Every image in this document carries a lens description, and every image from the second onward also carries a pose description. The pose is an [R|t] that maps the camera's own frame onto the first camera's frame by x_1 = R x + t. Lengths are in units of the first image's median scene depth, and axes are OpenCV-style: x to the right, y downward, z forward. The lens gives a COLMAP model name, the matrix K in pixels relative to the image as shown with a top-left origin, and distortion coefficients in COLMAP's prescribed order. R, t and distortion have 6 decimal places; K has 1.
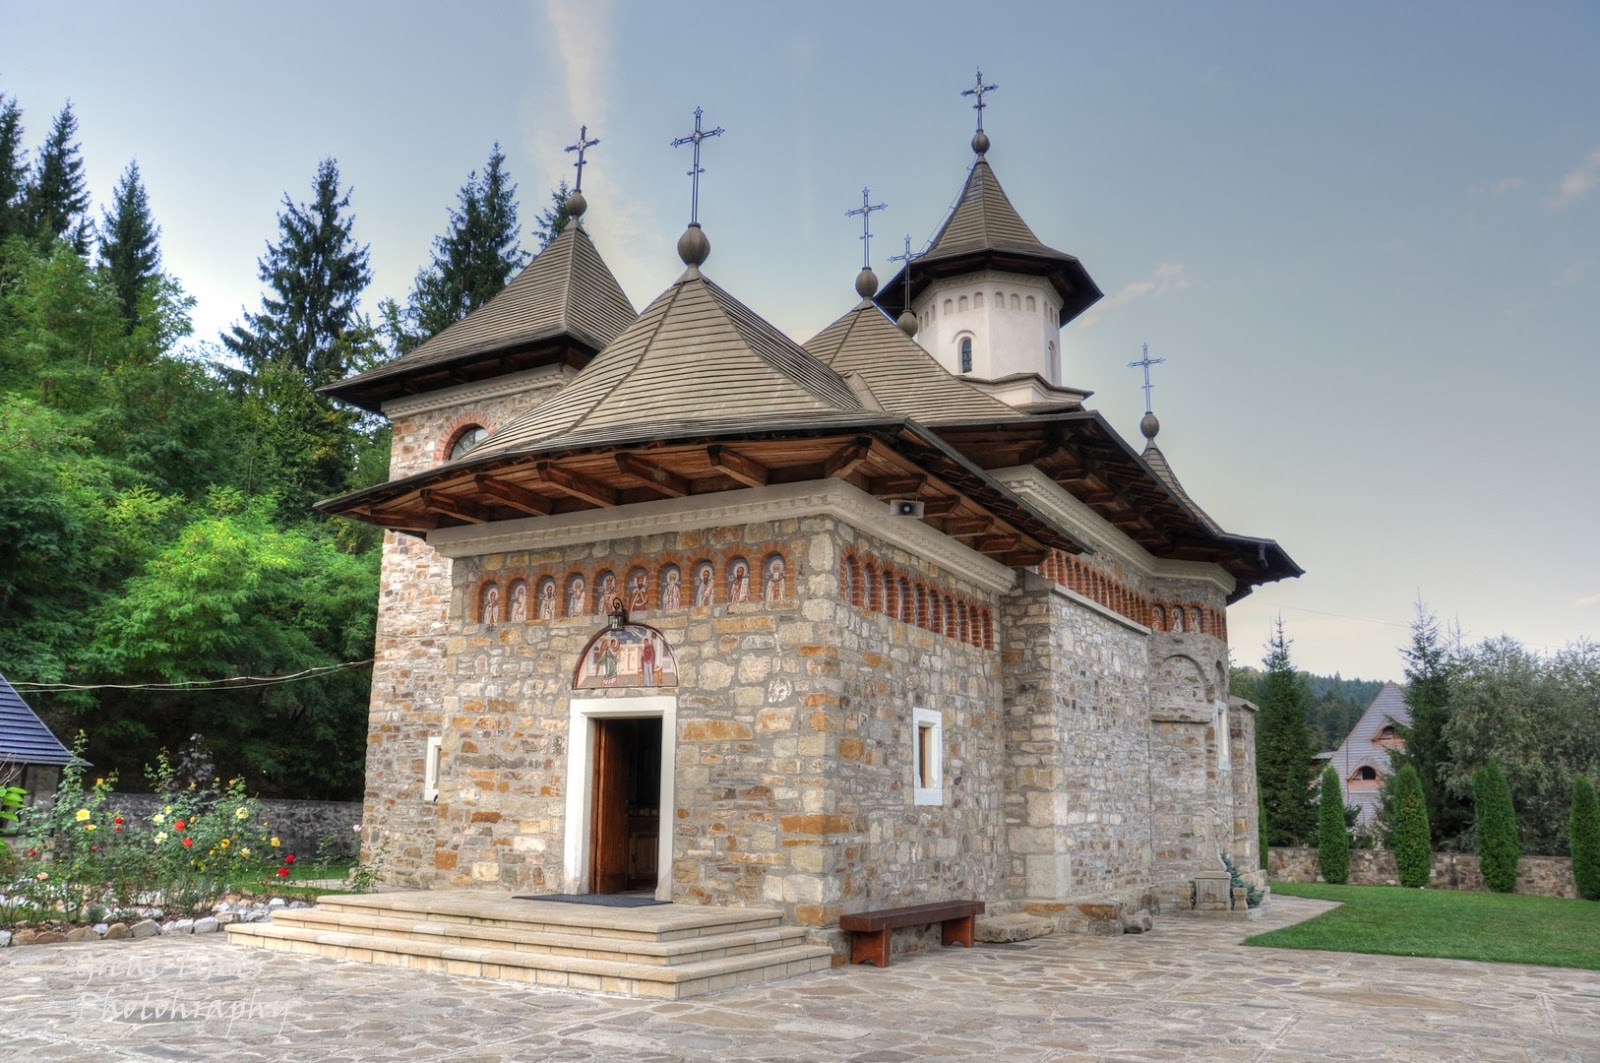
lens RADIAL K [[1404.0, 0, 800.0], [0, 1404.0, 531.5], [0, 0, 1]] dist [-0.006810, -0.007475]
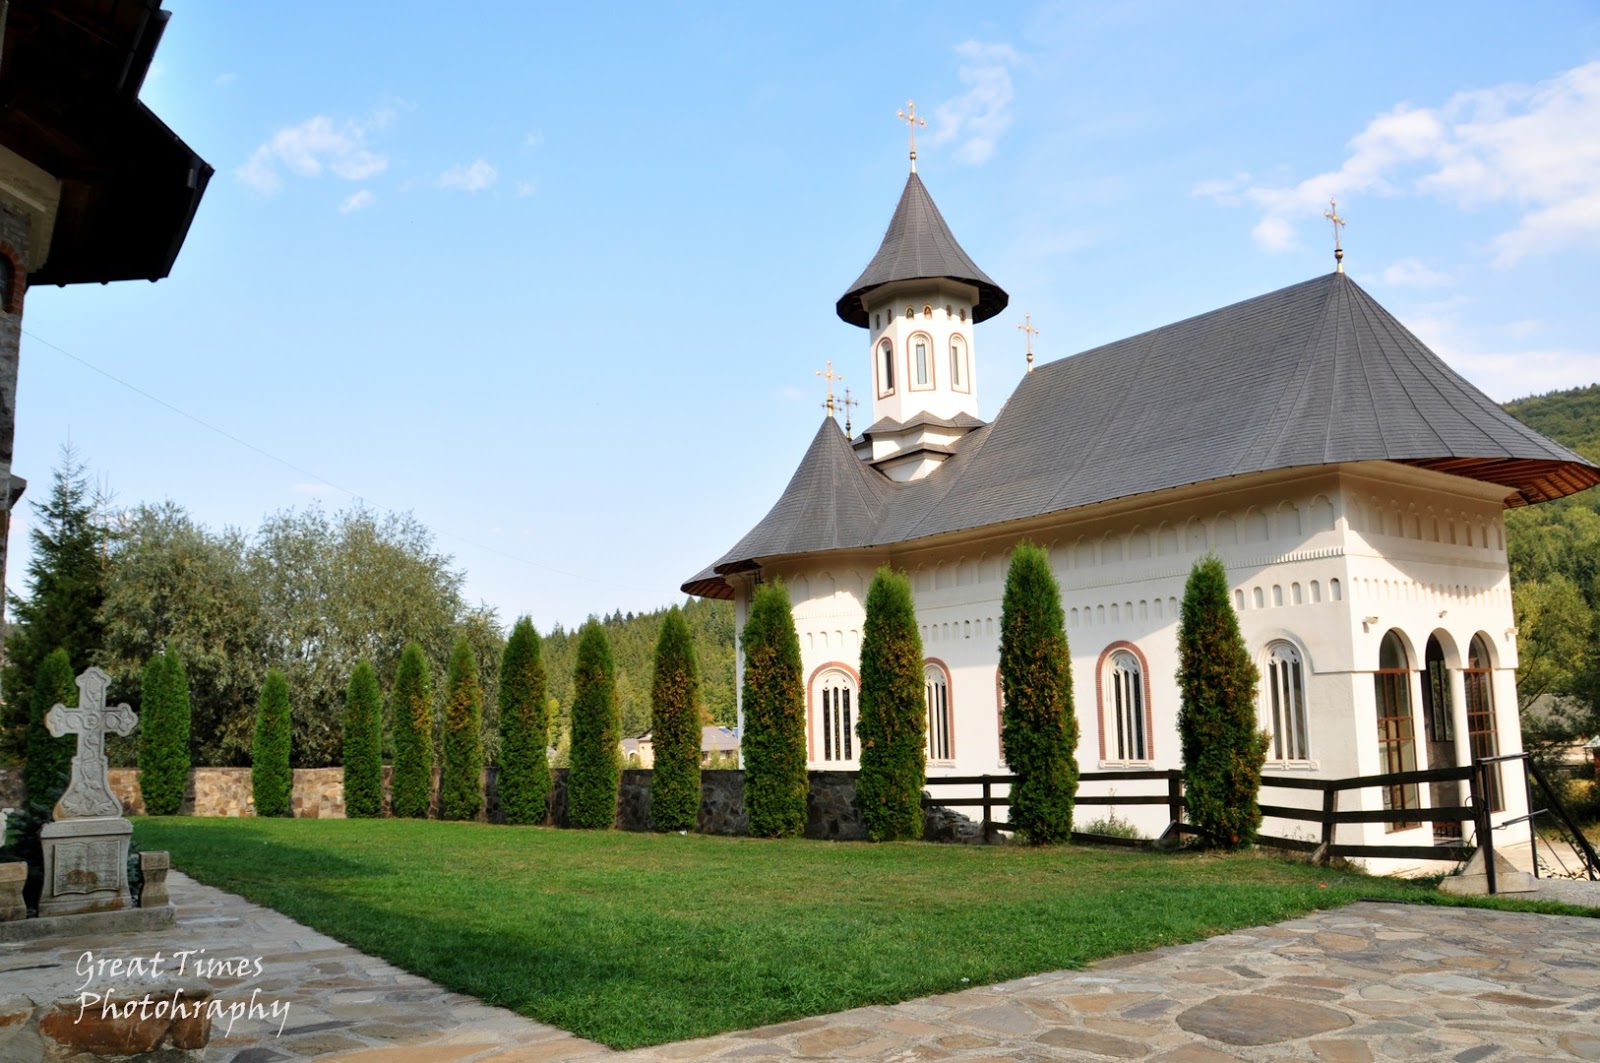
lens RADIAL K [[1265.3, 0, 800.0], [0, 1265.3, 531.5], [0, 0, 1]] dist [-0.001167, 0.001368]
pose [[0.451254, 0.122032, 0.884013, 0.018411], [-0.160716, 0.985522, -0.054005, 0.080462], [-0.877804, -0.117705, 0.464333, 0.368399]]
